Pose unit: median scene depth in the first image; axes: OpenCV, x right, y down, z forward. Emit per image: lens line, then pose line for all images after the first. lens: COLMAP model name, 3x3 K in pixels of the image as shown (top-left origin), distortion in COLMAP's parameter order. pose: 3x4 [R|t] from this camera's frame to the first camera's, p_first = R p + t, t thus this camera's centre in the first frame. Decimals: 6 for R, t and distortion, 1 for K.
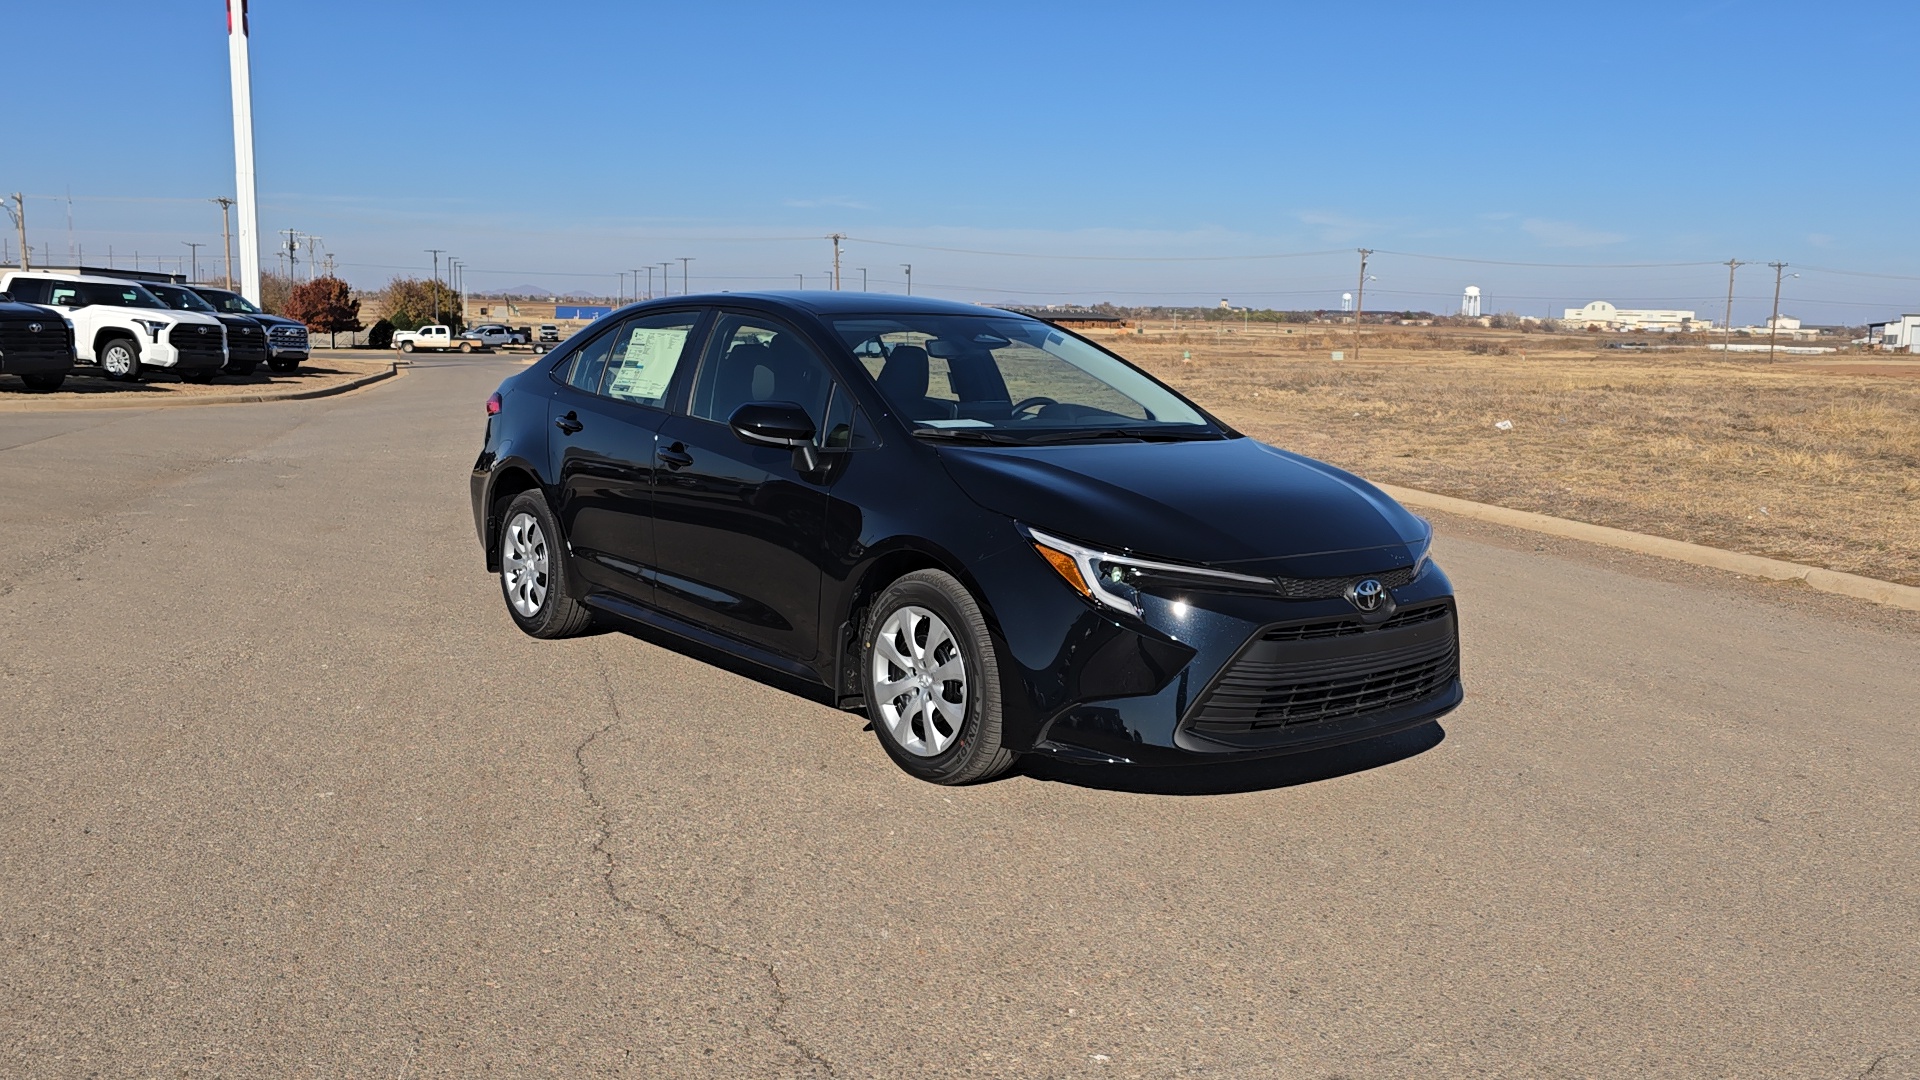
lens RADIAL K [[1599.7, 0, 970.3], [0, 1599.7, 523.9], [0, 0, 1]] dist [-0.006403, 0.006245]
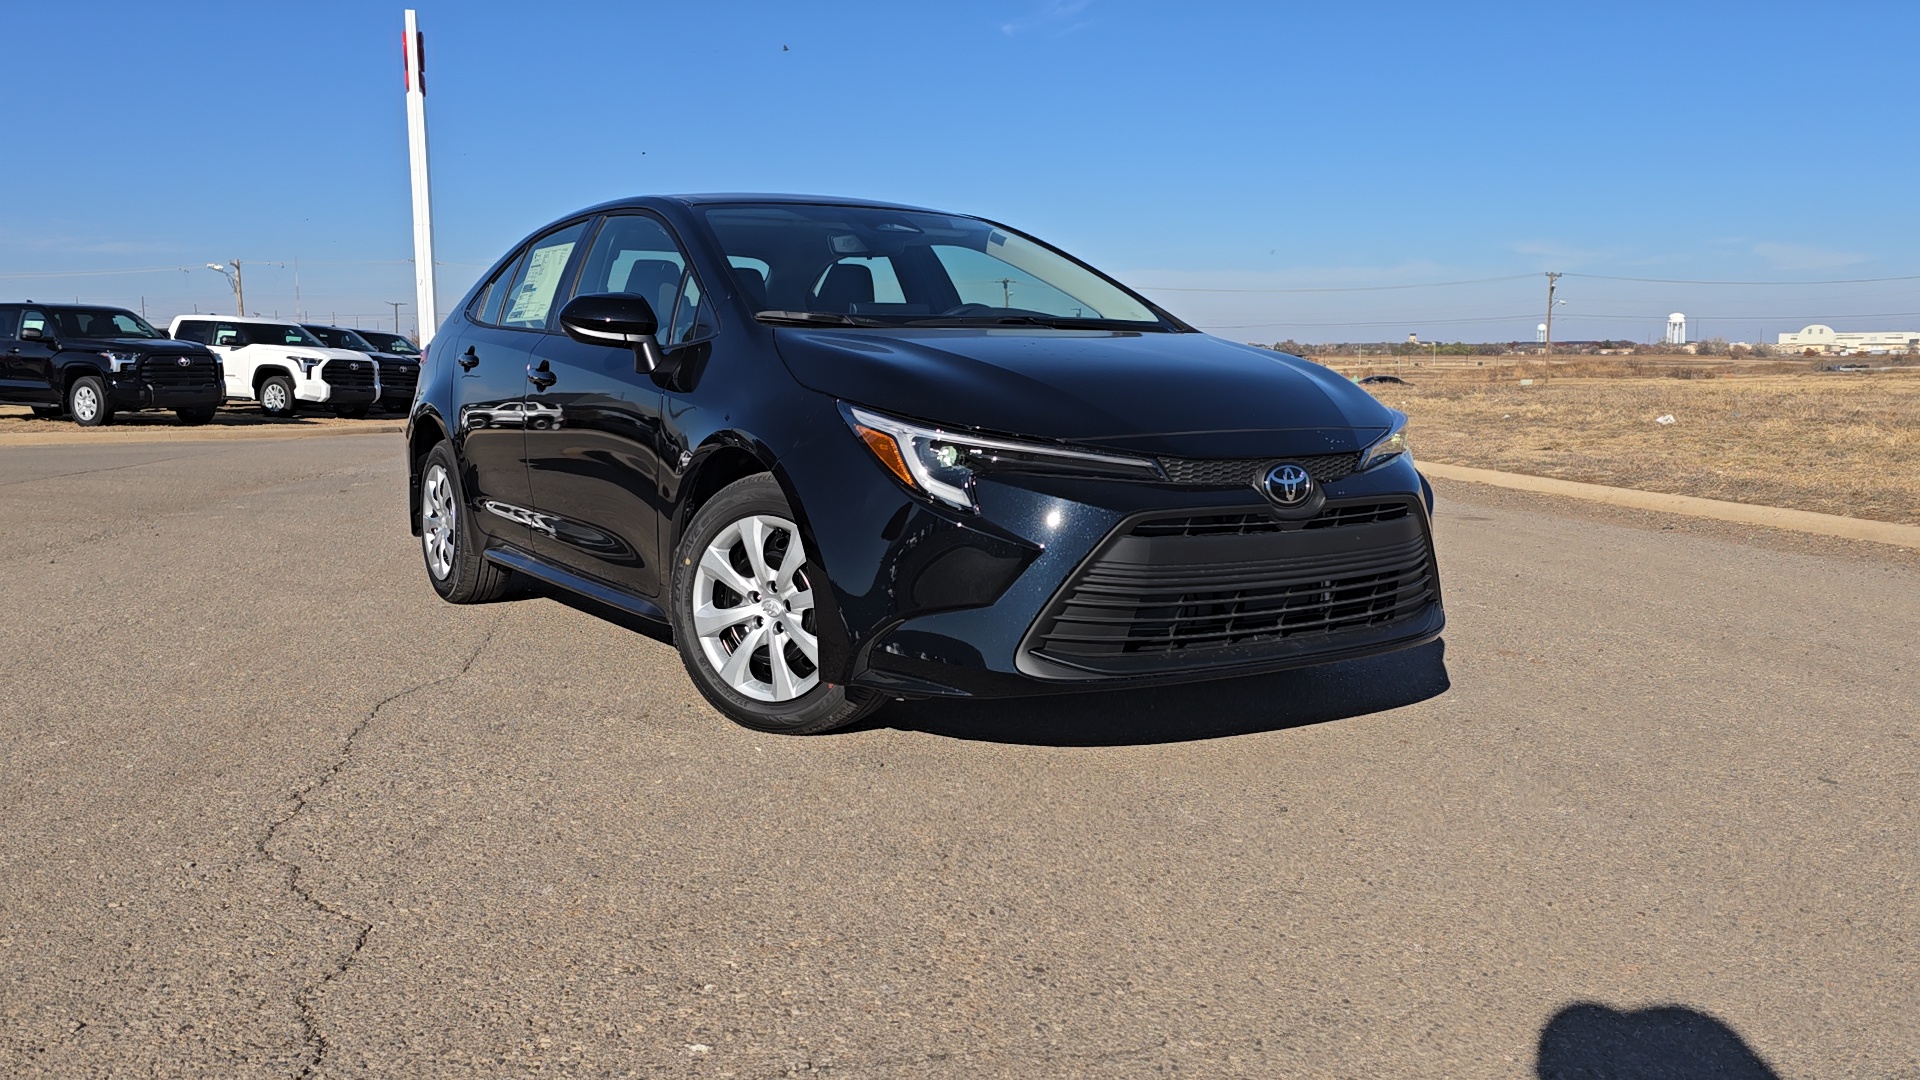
lens RADIAL K [[1599.7, 0, 961.9], [0, 1599.7, 557.8], [0, 0, 1]] dist [-0.006403, 0.006245]
pose [[0.993109, -0.011199, -0.116661, 0.119096], [0.010644, 0.999929, -0.005380, 0.053390], [0.116713, 0.004101, 0.993157, 0.137324]]
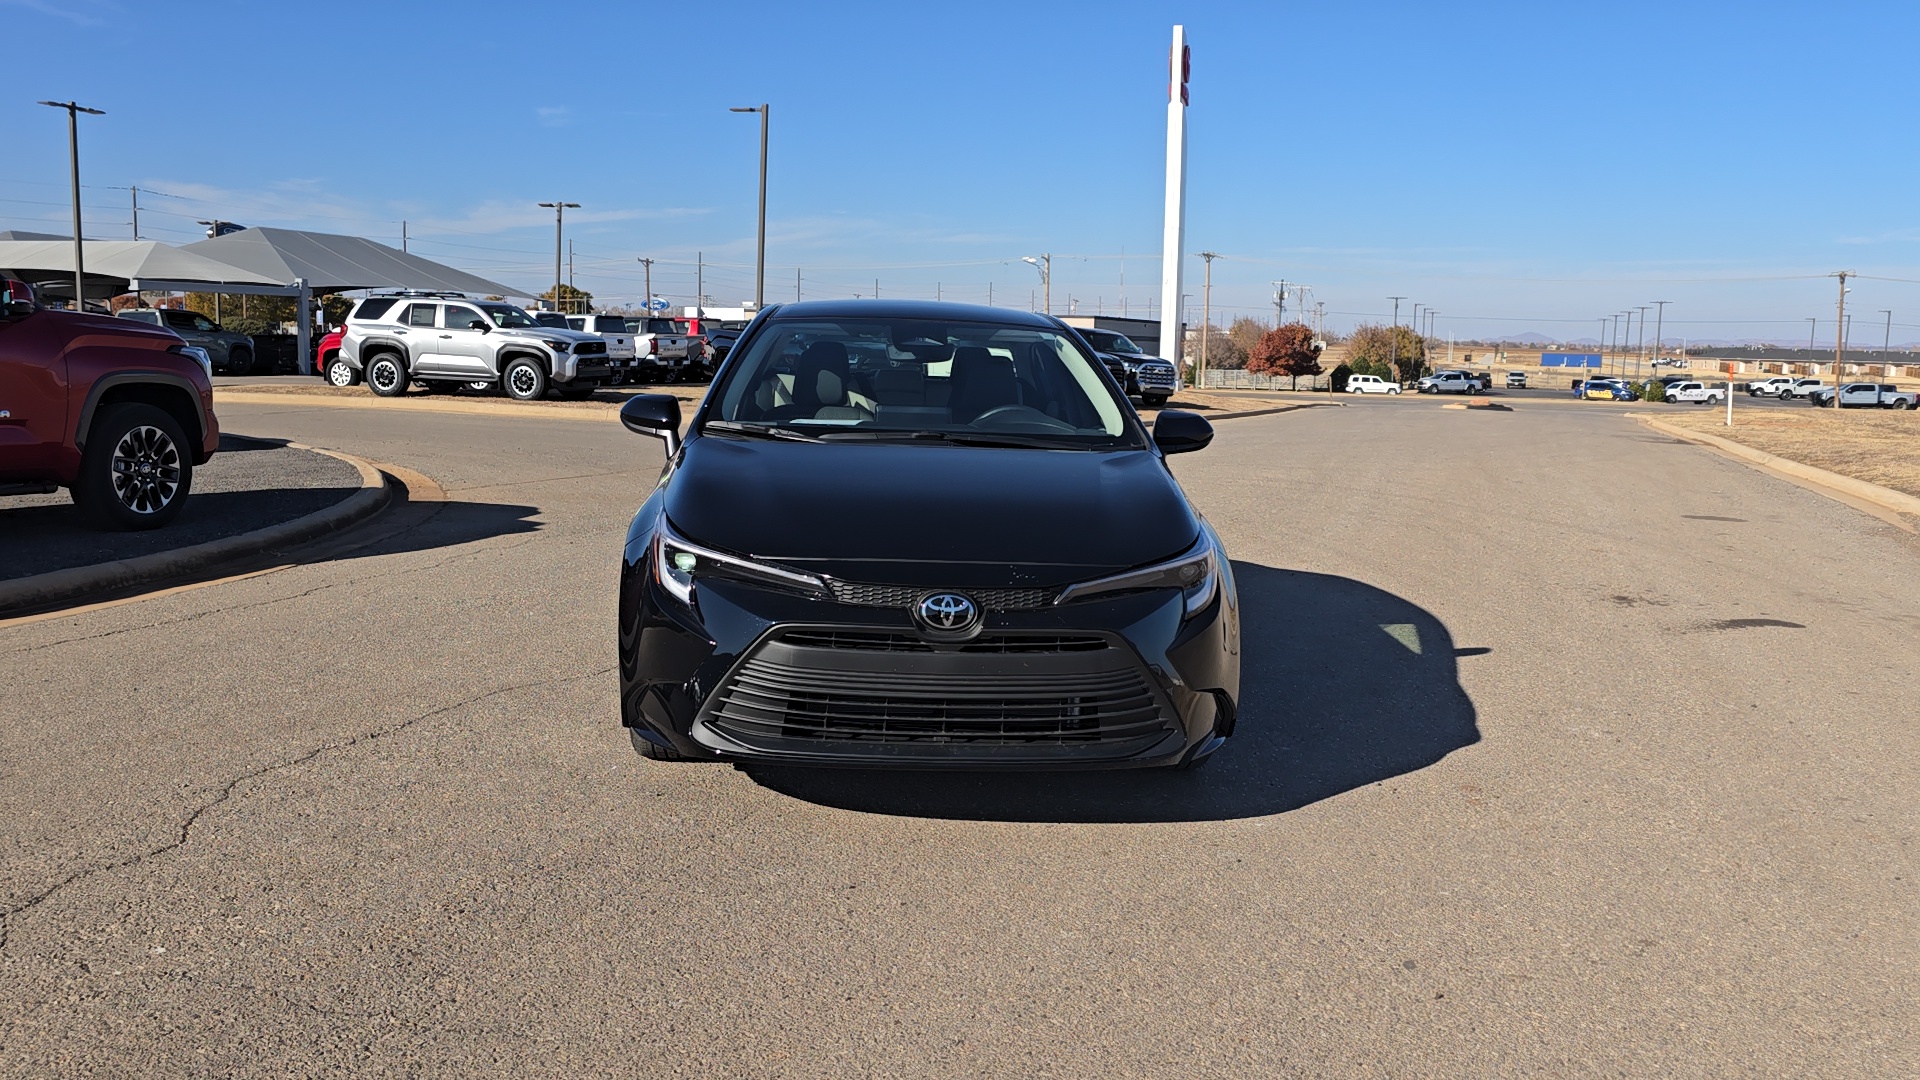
lens RADIAL K [[1599.7, 0, 923.5], [0, 1599.7, 508.4], [0, 0, 1]] dist [-0.006403, 0.006245]
pose [[0.815802, 0.061545, -0.575047, 0.490503], [-0.083437, 0.996444, -0.011724, -0.001543], [0.572280, 0.057544, 0.818037, 0.165268]]
